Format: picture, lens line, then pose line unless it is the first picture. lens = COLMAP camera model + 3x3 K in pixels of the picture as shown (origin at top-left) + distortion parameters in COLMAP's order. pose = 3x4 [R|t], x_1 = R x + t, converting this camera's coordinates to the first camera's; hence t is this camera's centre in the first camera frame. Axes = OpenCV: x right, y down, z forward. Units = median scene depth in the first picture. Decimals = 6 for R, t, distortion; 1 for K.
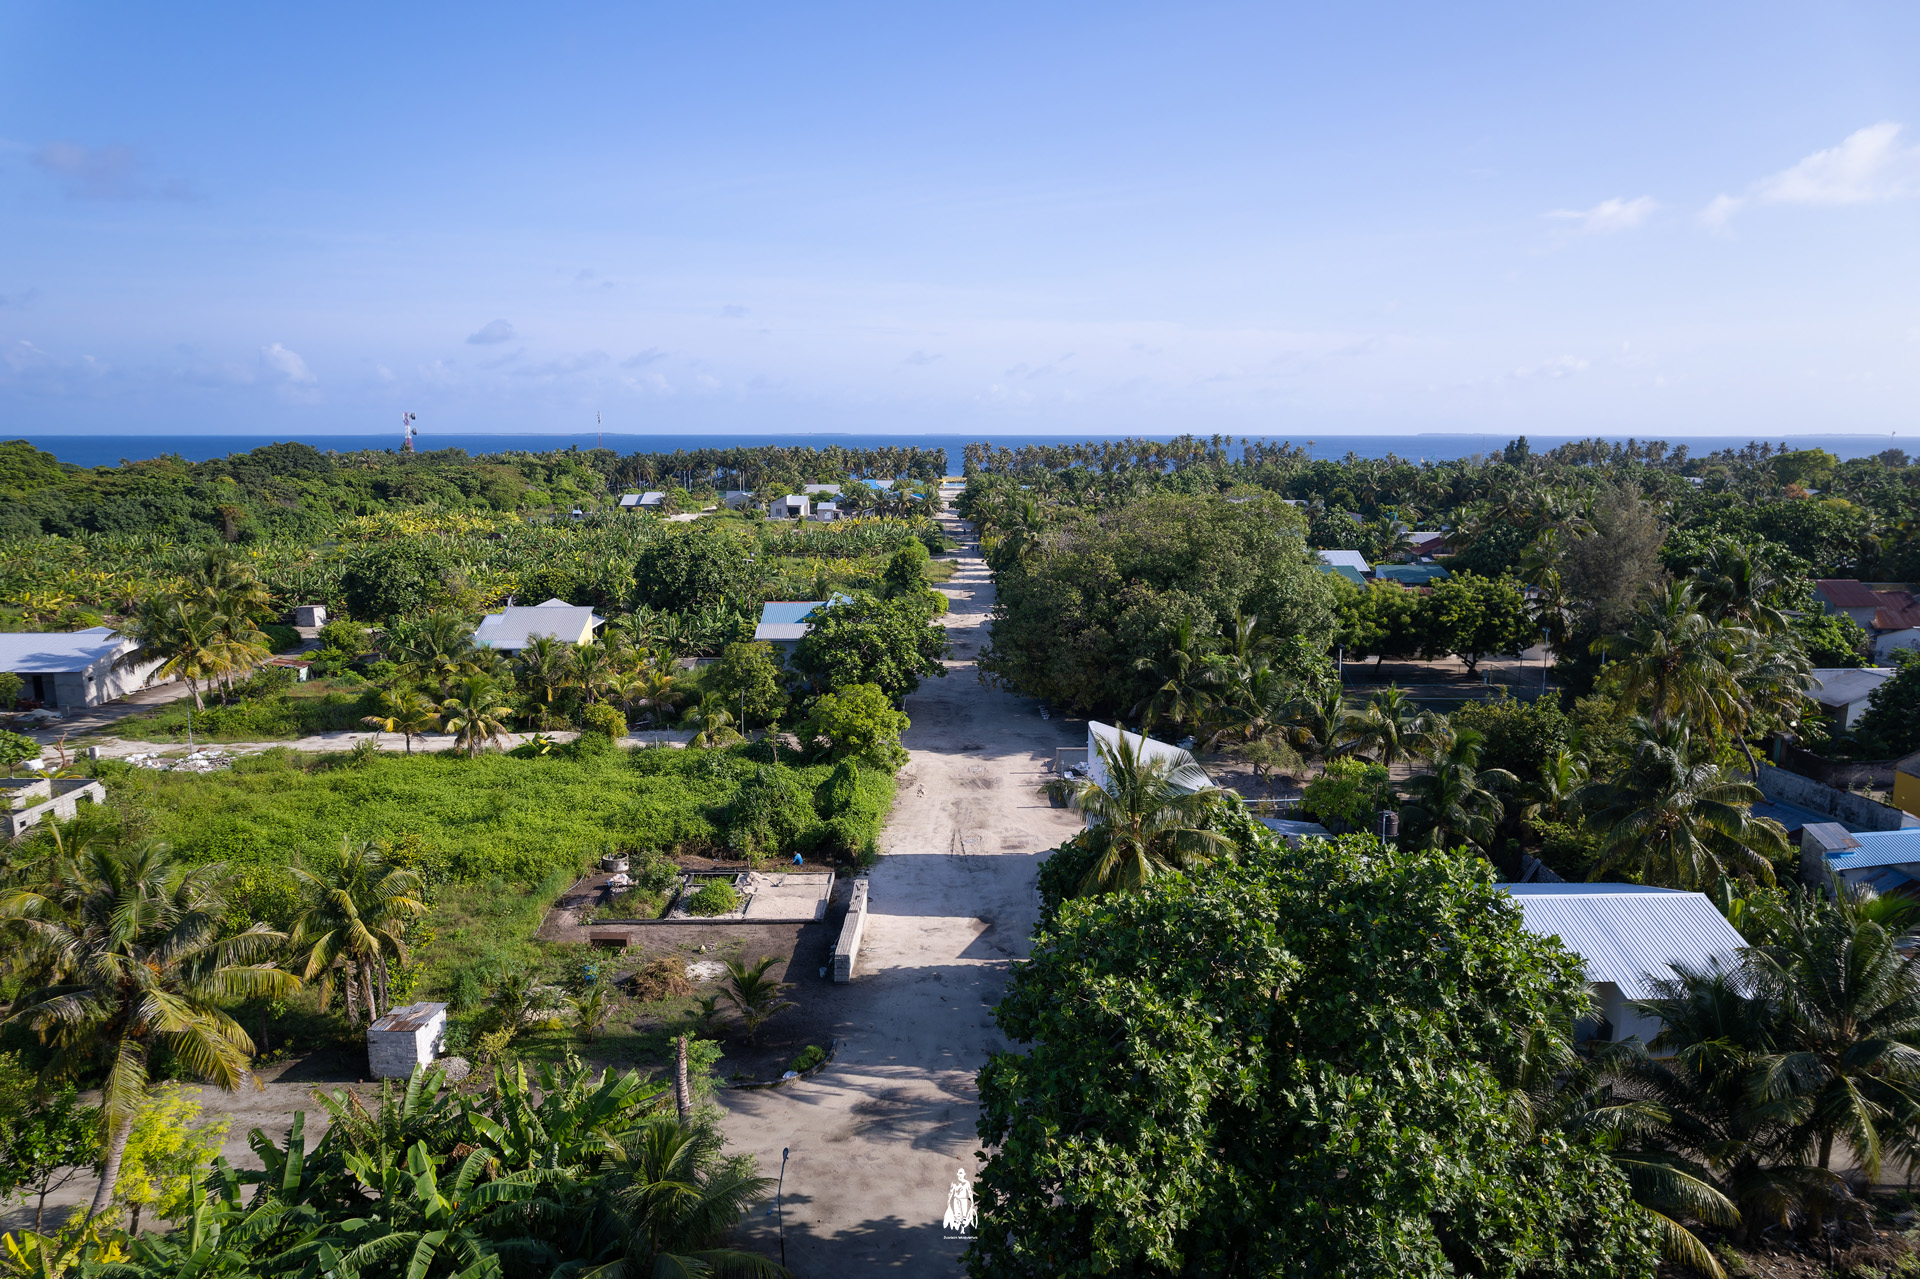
lens RADIAL K [[1223.5, 0, 960.0], [0, 1223.5, 639.5], [0, 0, 1]] dist [0.009672, 0.002946]
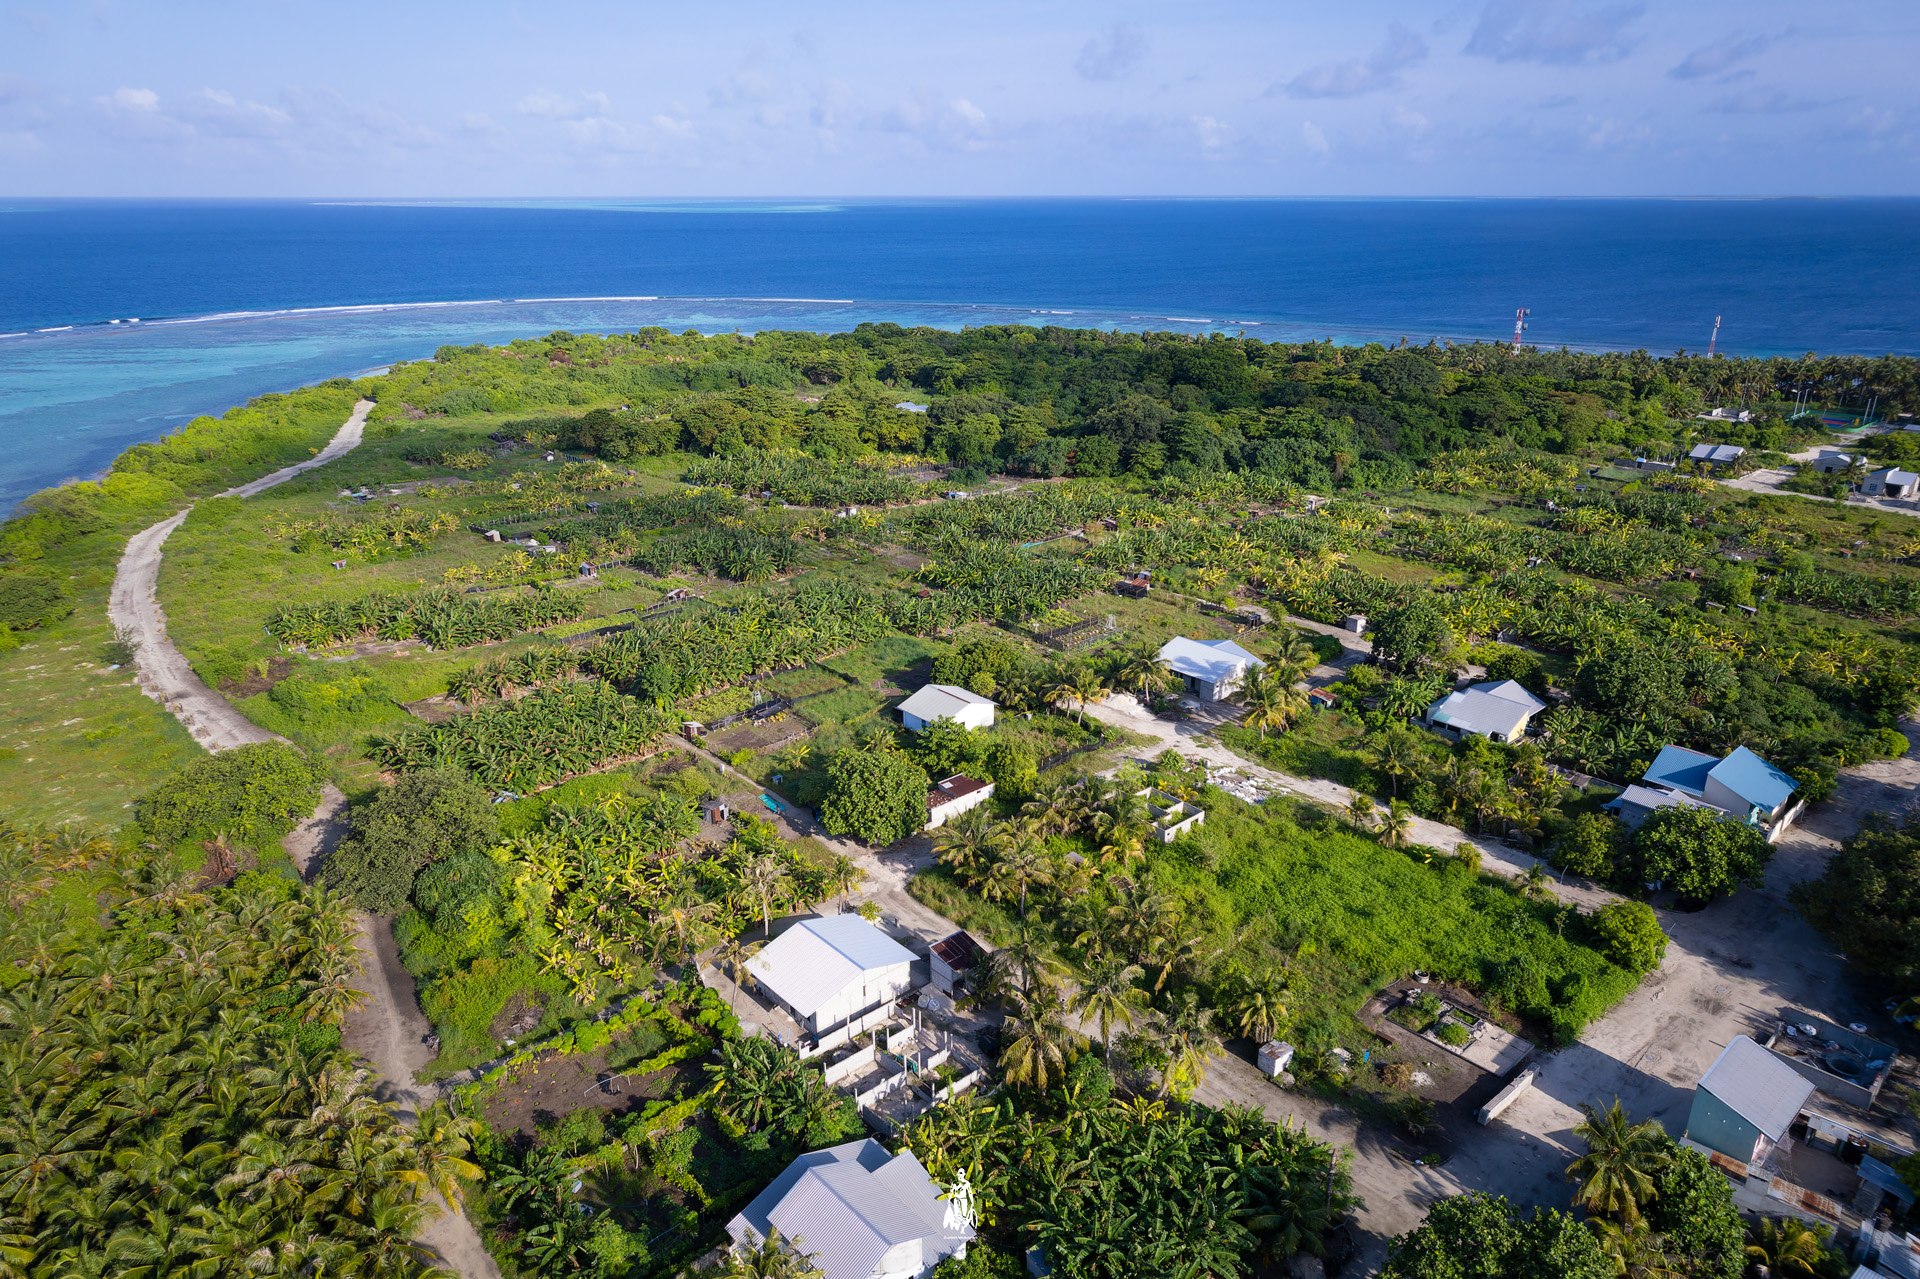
lens RADIAL K [[1233.9, 0, 960.0], [0, 1233.9, 639.5], [0, 0, 1]] dist [-0.003578, -0.001764]
pose [[0.655617, 0.252756, -0.711534, 0.483245], [-0.117282, 0.964963, 0.234715, -0.710148], [0.745930, -0.070433, 0.662290, -0.730786]]
